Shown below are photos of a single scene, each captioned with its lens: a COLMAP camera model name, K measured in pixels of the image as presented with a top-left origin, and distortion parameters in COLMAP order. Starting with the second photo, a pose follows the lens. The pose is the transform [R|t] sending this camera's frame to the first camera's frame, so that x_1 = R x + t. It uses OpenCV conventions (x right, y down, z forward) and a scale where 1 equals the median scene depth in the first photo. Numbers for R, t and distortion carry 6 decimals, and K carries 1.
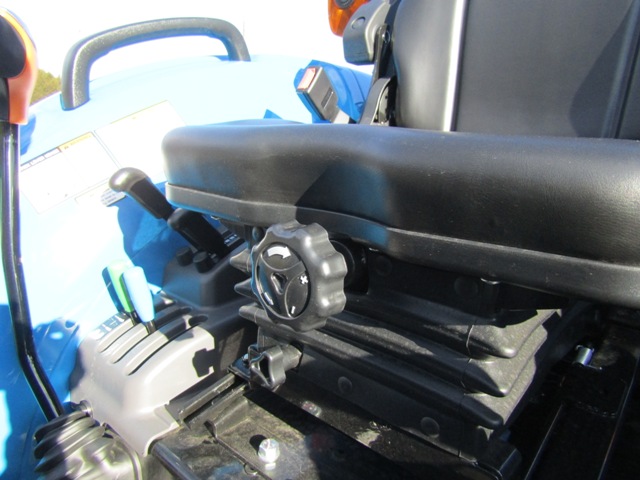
lens RADIAL K [[457.1, 0, 320.0], [0, 457.1, 240.0], [0, 0, 1]] dist [-0.007228, -0.001542]
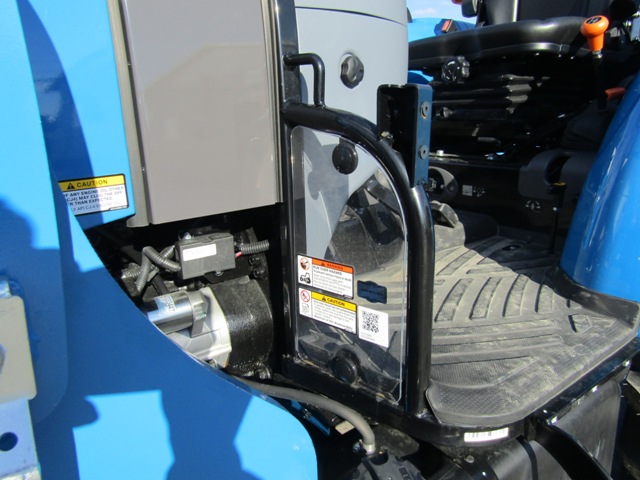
lens RADIAL K [[457.1, 0, 320.0], [0, 457.1, 240.0], [0, 0, 1]] dist [-0.007228, -0.001542]
pose [[0.977926, 0.001703, -0.208945, -0.355055], [0.009390, 0.998598, 0.052087, 1.271557], [0.208741, -0.052899, 0.976539, -3.015325]]
